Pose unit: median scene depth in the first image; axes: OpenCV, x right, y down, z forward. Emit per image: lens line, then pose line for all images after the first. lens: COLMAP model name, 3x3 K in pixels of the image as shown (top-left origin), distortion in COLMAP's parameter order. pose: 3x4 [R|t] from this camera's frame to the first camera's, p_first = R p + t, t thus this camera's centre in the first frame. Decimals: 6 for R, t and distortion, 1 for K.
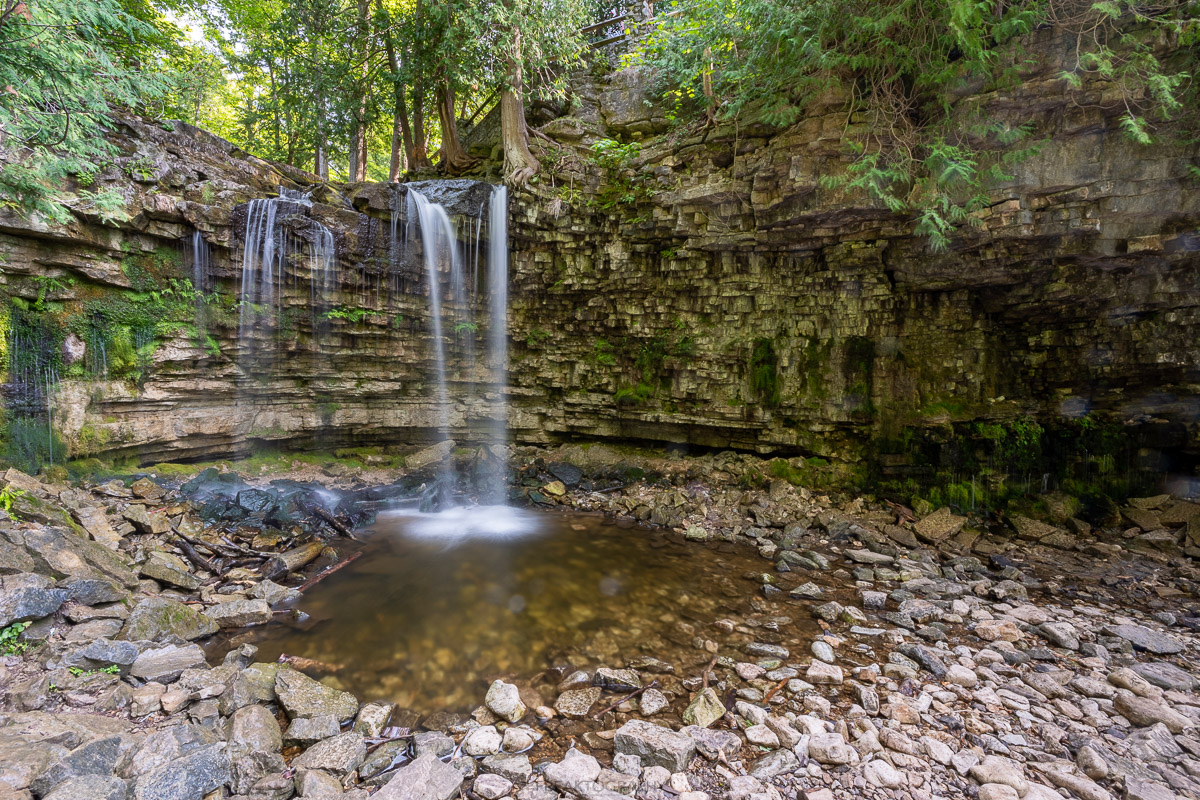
lens RADIAL K [[546.1, 0, 599.1], [0, 546.1, 413.8], [0, 0, 1]] dist [0.002981, 0.000319]
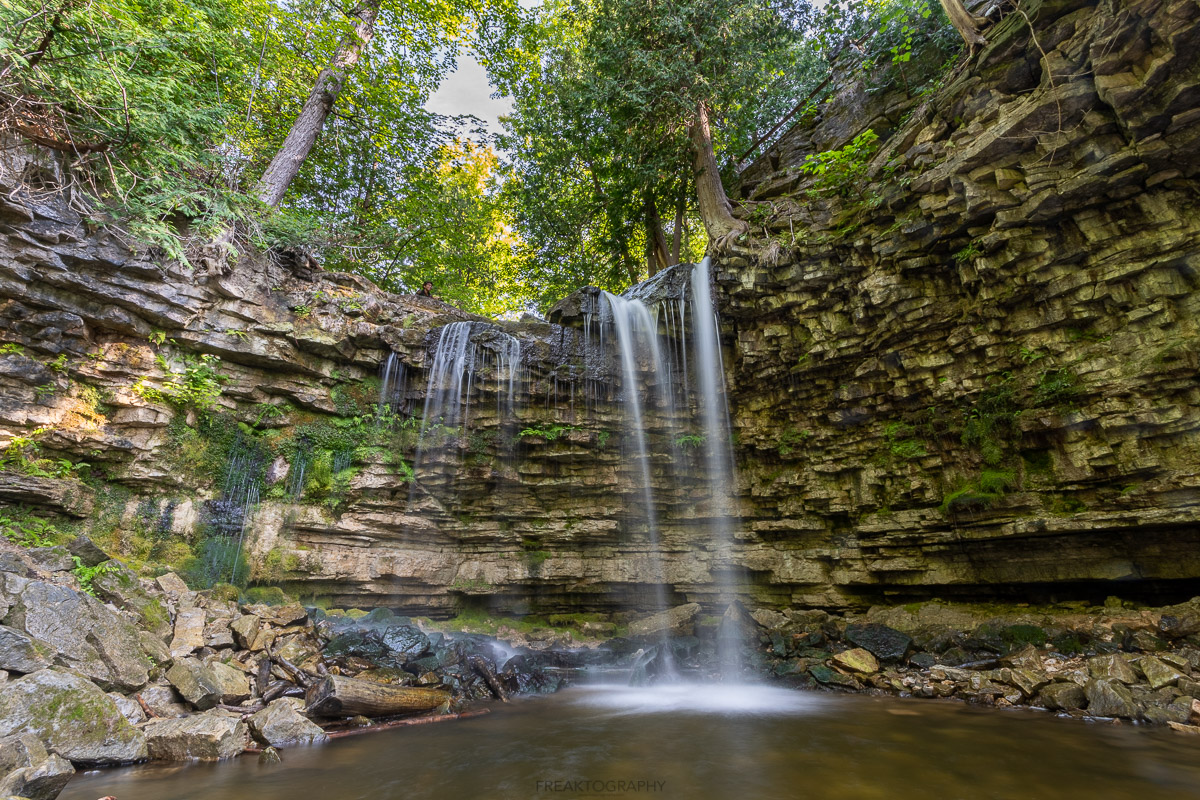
lens RADIAL K [[545.3, 0, 591.7], [0, 545.3, 432.6], [0, 0, 1]] dist [0.003130, 0.000133]
pose [[0.835526, -0.234064, -0.497103, 0.029786], [0.008307, 0.910003, -0.414518, 0.166033], [0.549389, 0.342211, 0.762275, 0.359763]]
